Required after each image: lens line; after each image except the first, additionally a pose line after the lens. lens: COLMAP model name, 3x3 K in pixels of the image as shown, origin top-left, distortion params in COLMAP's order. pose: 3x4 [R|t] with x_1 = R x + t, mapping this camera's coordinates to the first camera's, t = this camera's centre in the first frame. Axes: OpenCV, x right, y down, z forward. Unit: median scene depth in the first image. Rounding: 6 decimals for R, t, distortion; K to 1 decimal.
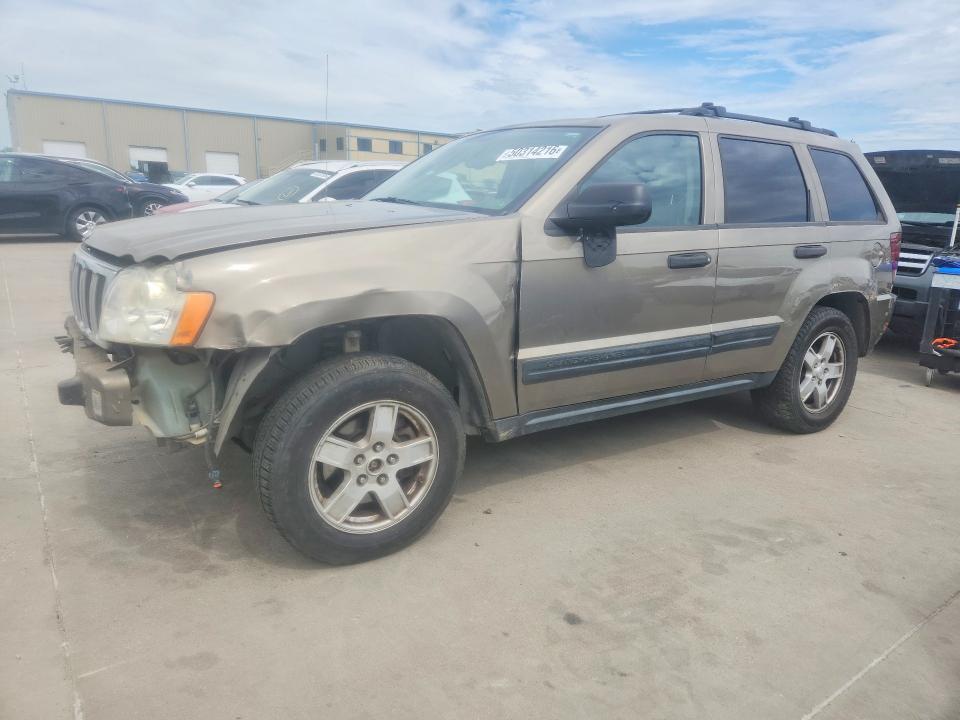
lens RADIAL K [[662.3, 0, 480.0], [0, 662.3, 360.0], [0, 0, 1]] dist [0.024752, -0.002457]
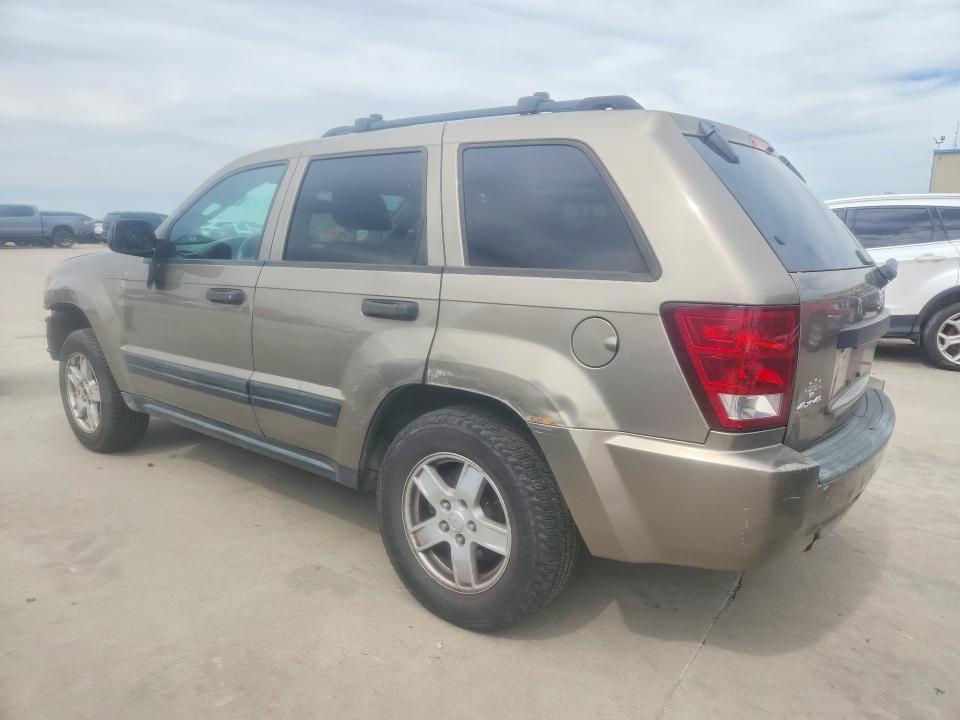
lens RADIAL K [[877.0, 0, 479.9], [0, 877.0, 400.4], [0, 0, 1]] dist [0.585290, -0.004014]
pose [[0.076632, 0.116893, -0.990184, 1.406647], [-0.264492, 0.959908, 0.092849, -0.183892], [0.961338, 0.254780, 0.104477, 1.032029]]
